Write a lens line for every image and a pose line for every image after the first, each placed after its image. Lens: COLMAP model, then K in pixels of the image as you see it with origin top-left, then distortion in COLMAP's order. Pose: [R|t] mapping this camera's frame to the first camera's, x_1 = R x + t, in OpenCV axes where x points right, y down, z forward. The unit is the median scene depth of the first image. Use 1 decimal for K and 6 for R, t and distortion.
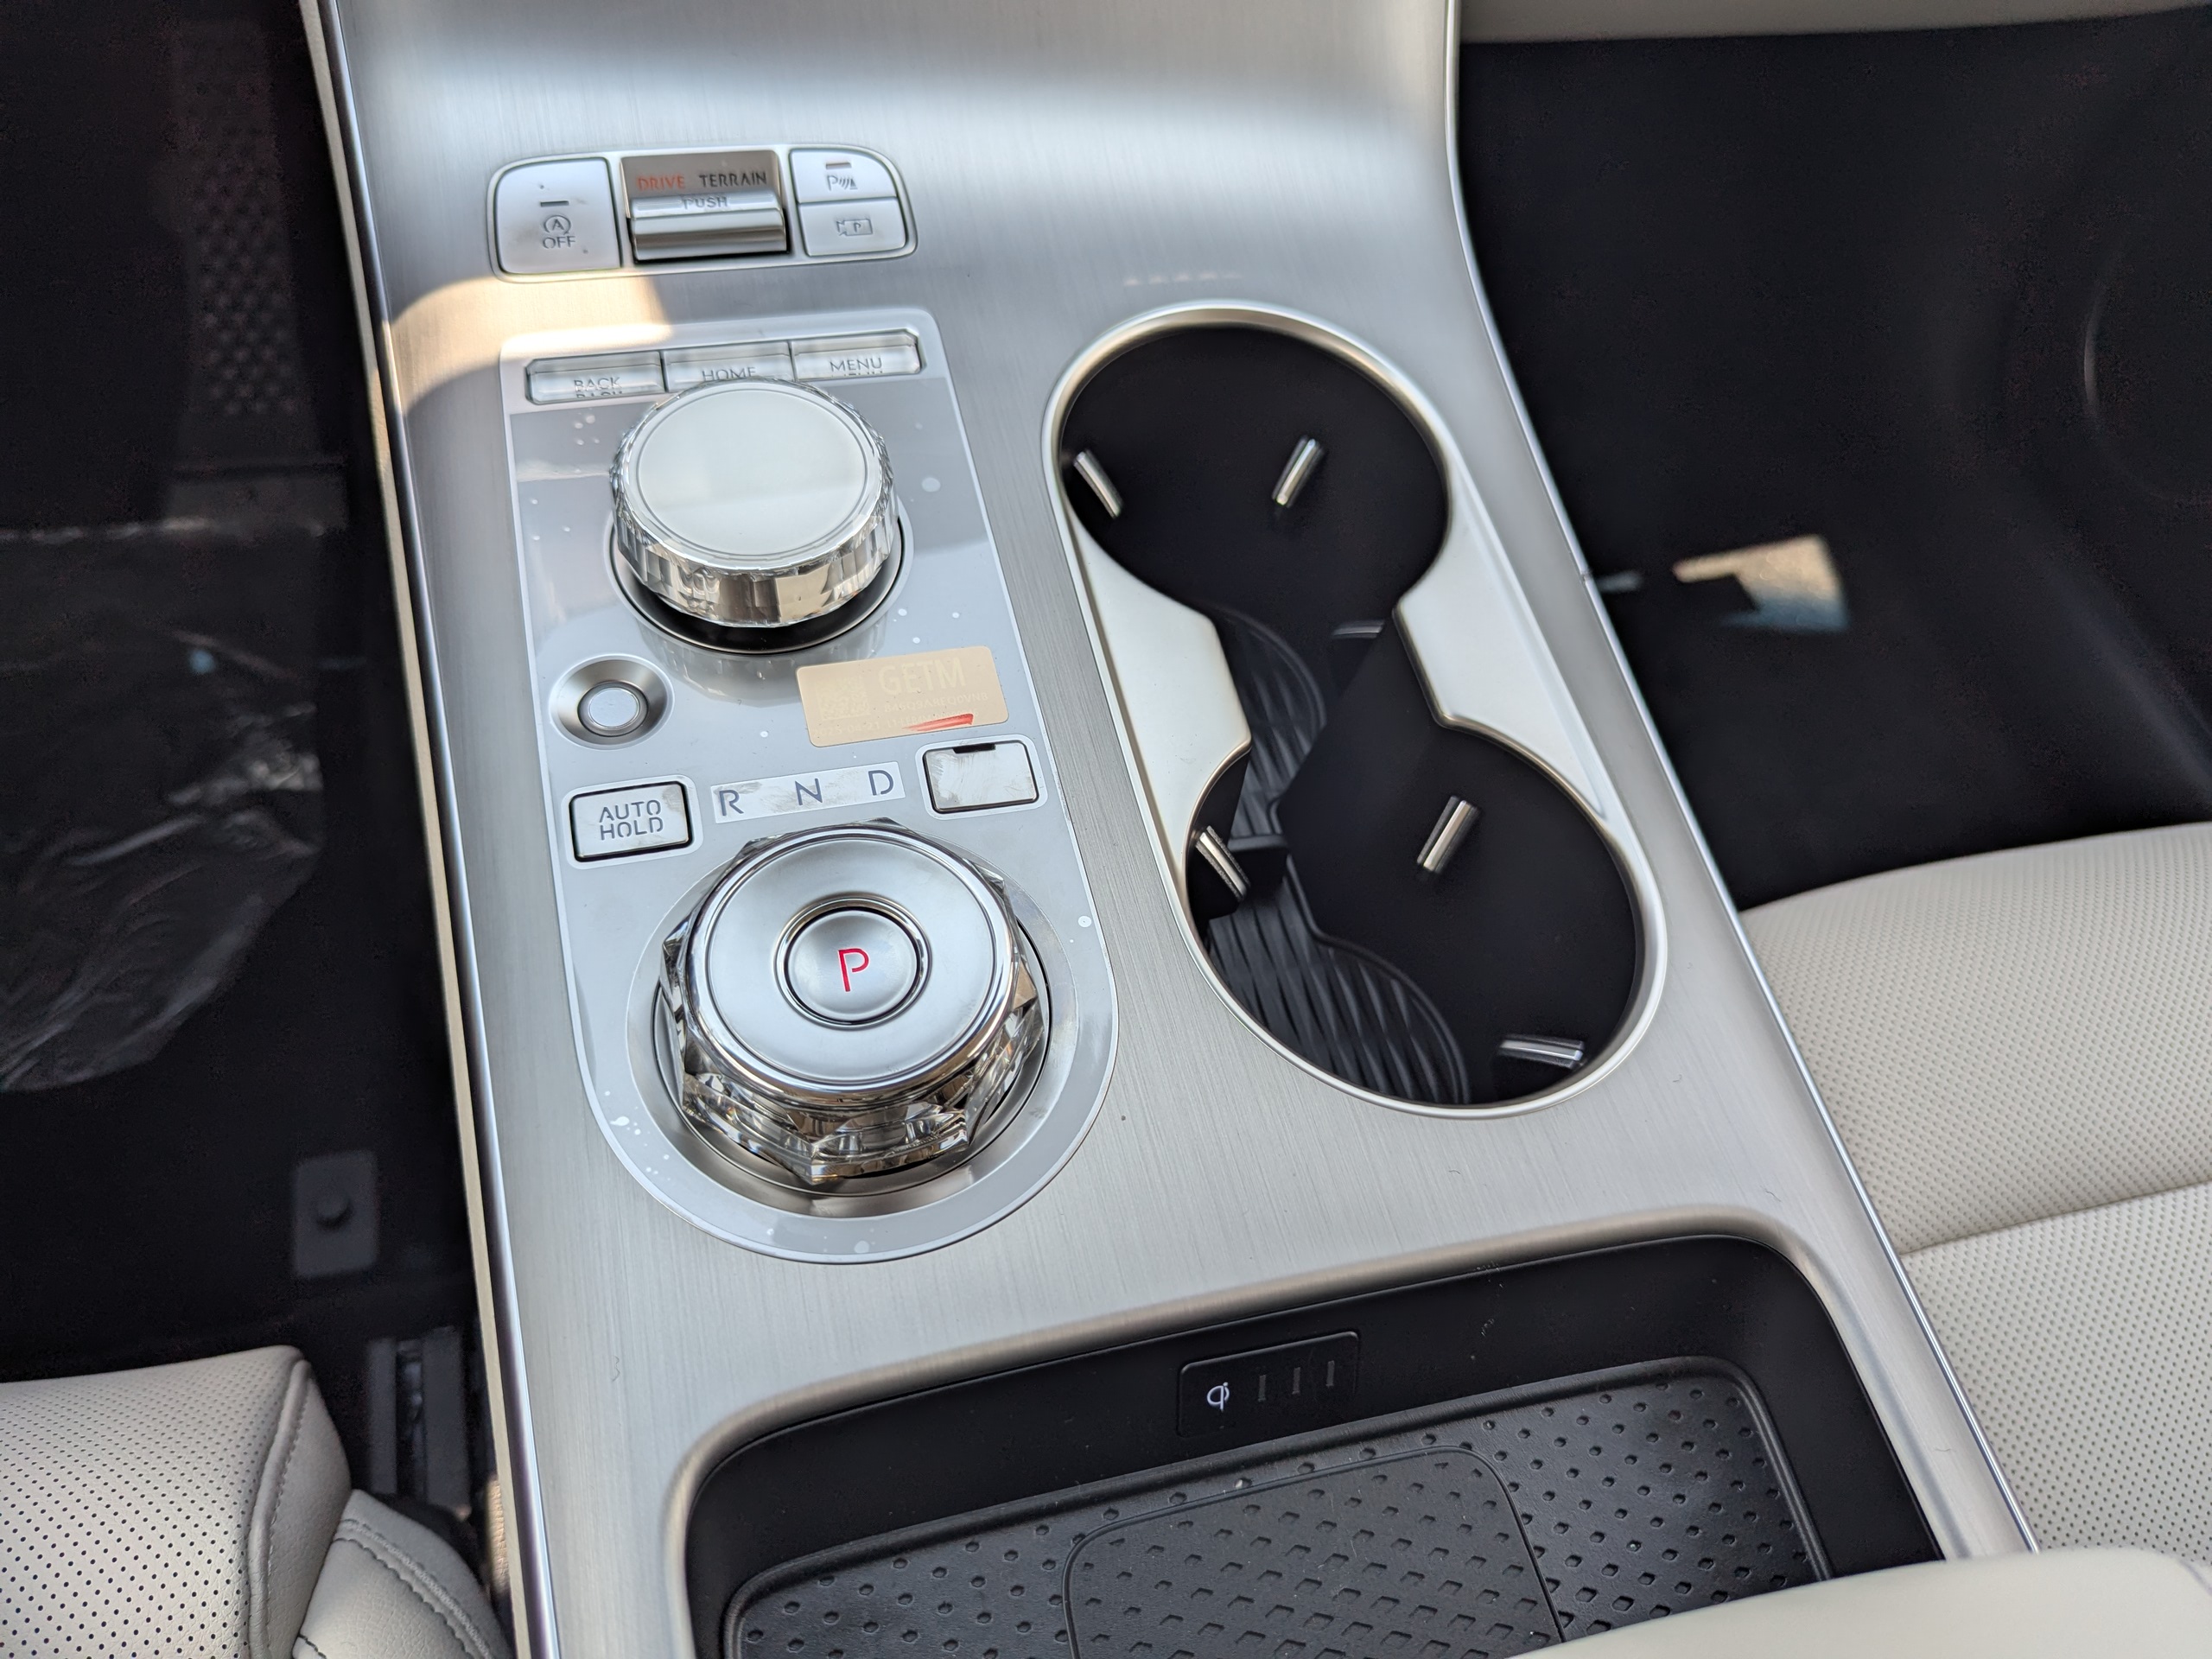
lens RADIAL K [[1607.1, 0, 1104.6], [0, 1607.1, 851.0], [0, 0, 1]] dist [0.004934, -0.006616]
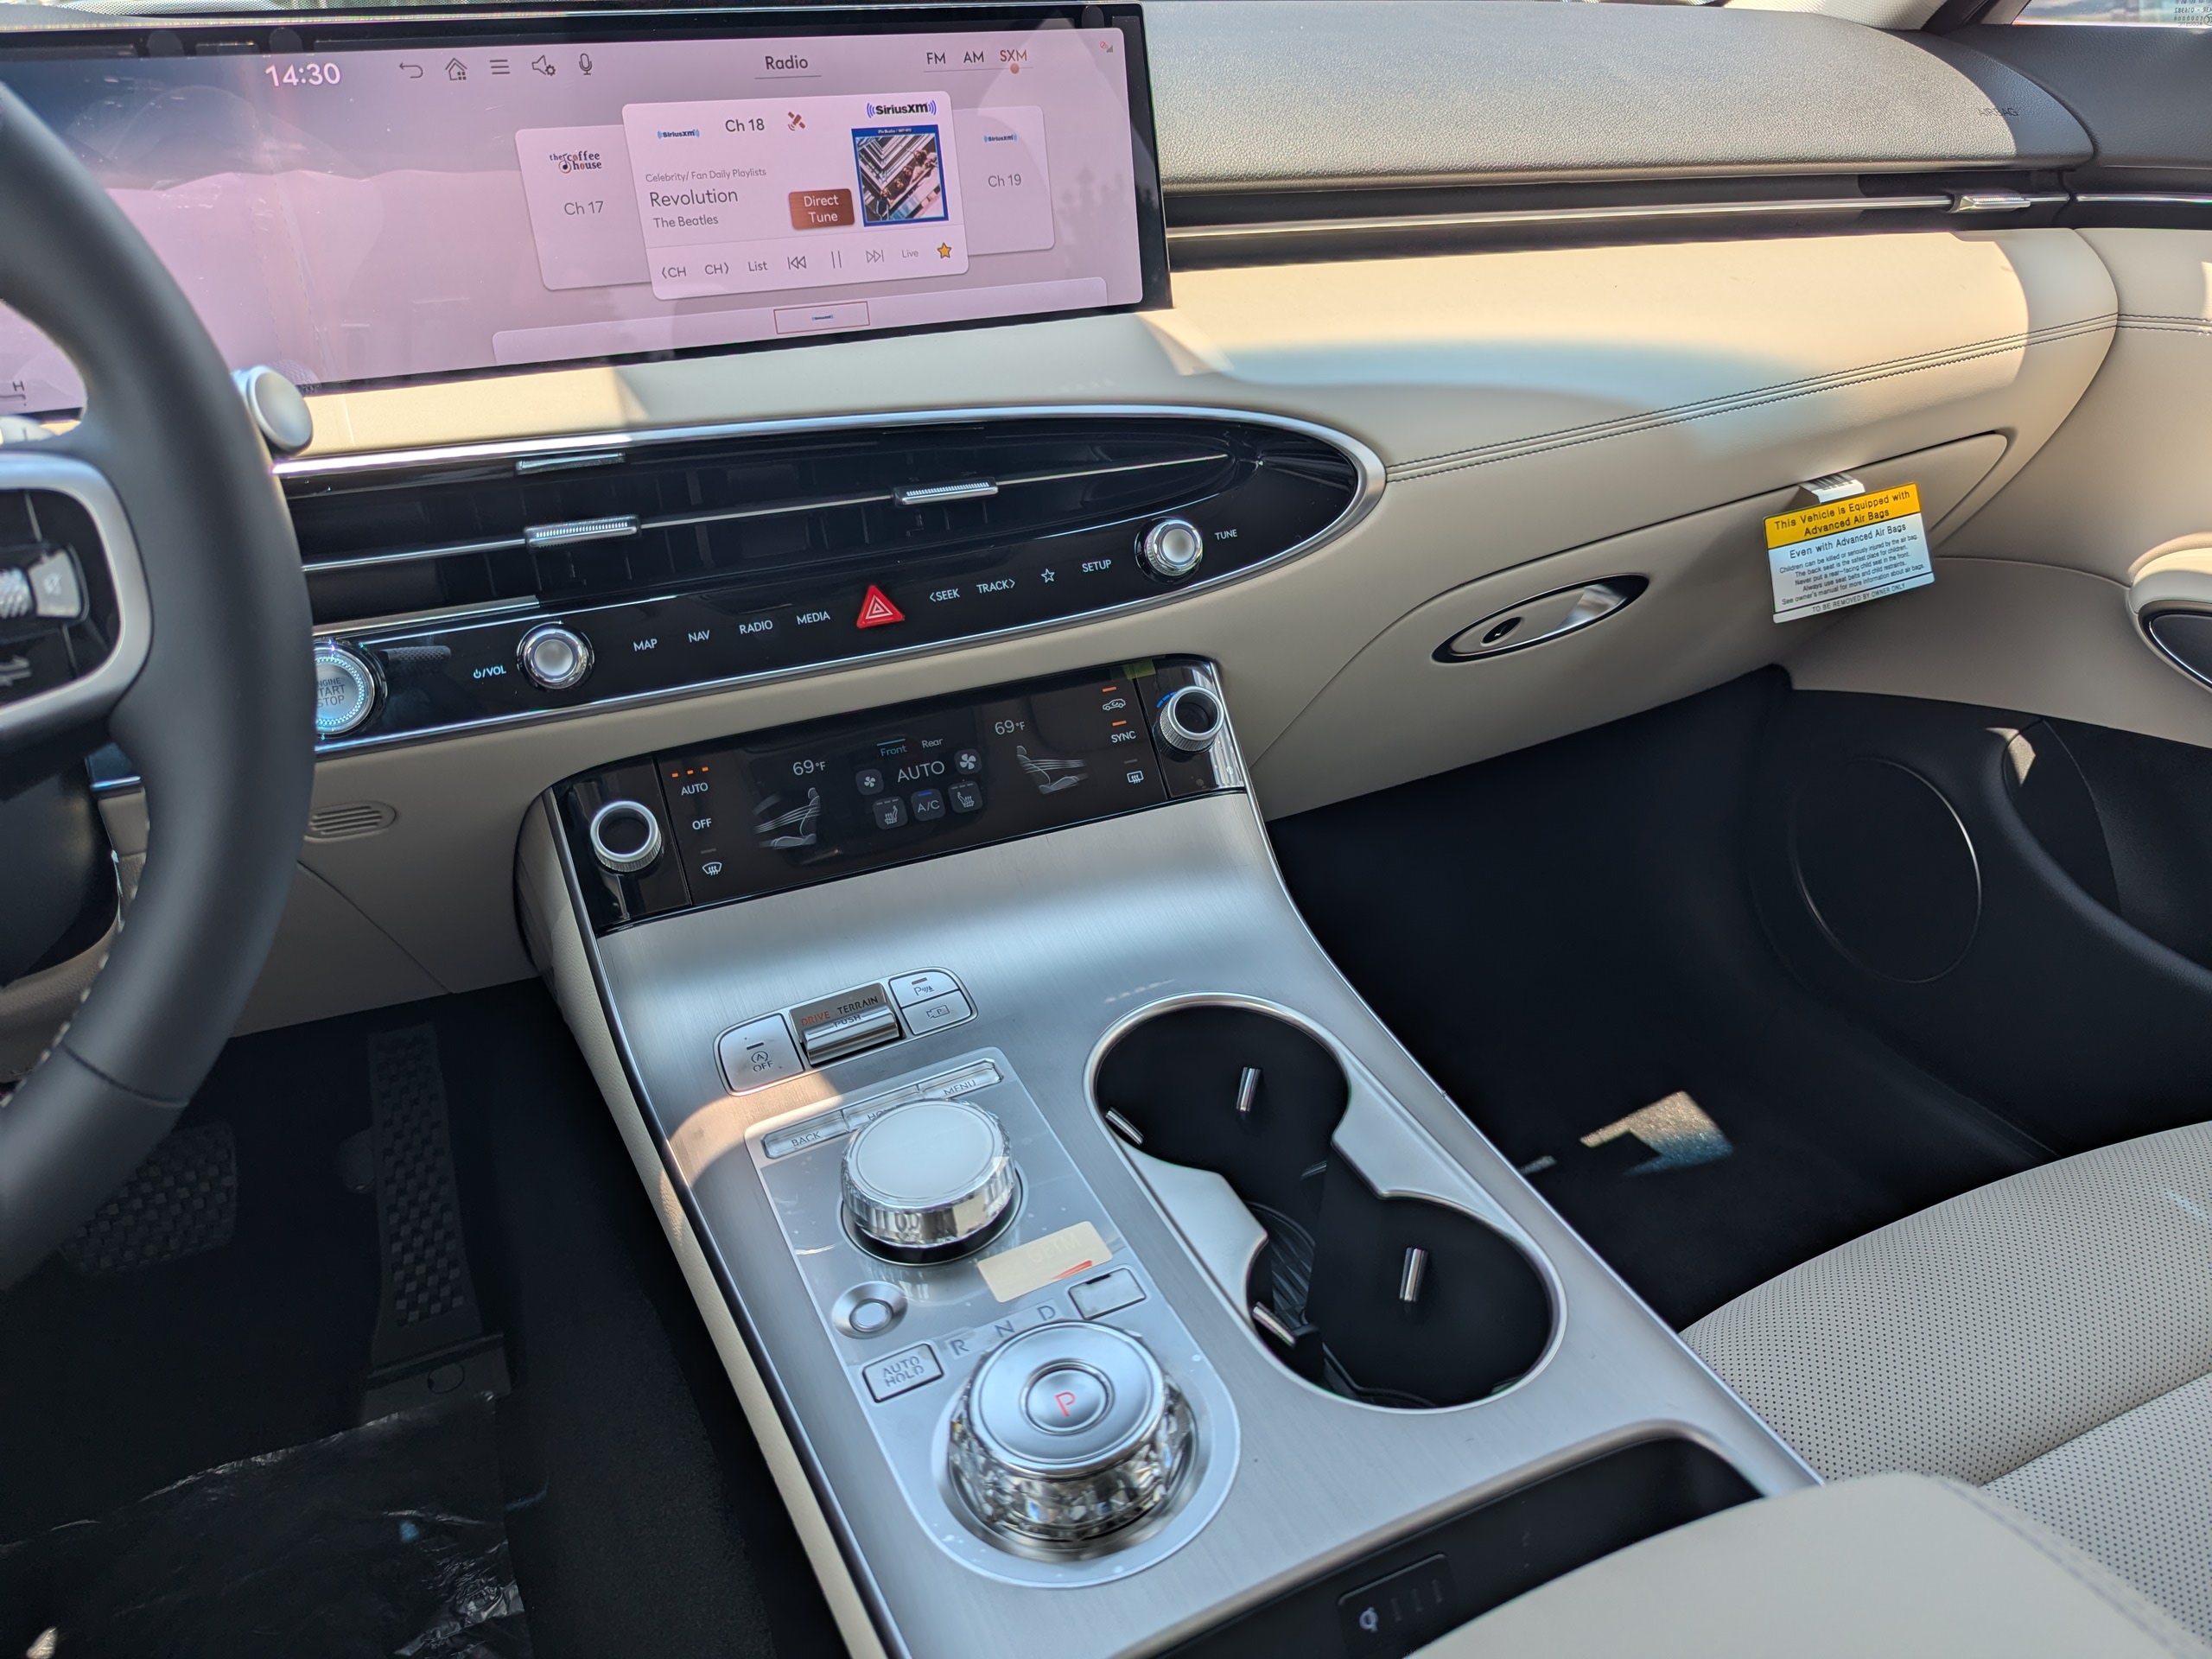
lens RADIAL K [[1584.4, 0, 1133.0], [0, 1584.4, 835.6], [0, 0, 1]] dist [0.010281, -0.005214]
pose [[0.964688, -0.246485, 0.092857, -0.073358], [0.261204, 0.849855, -0.457733, 0.245801], [0.033909, 0.465824, 0.884227, -0.493223]]
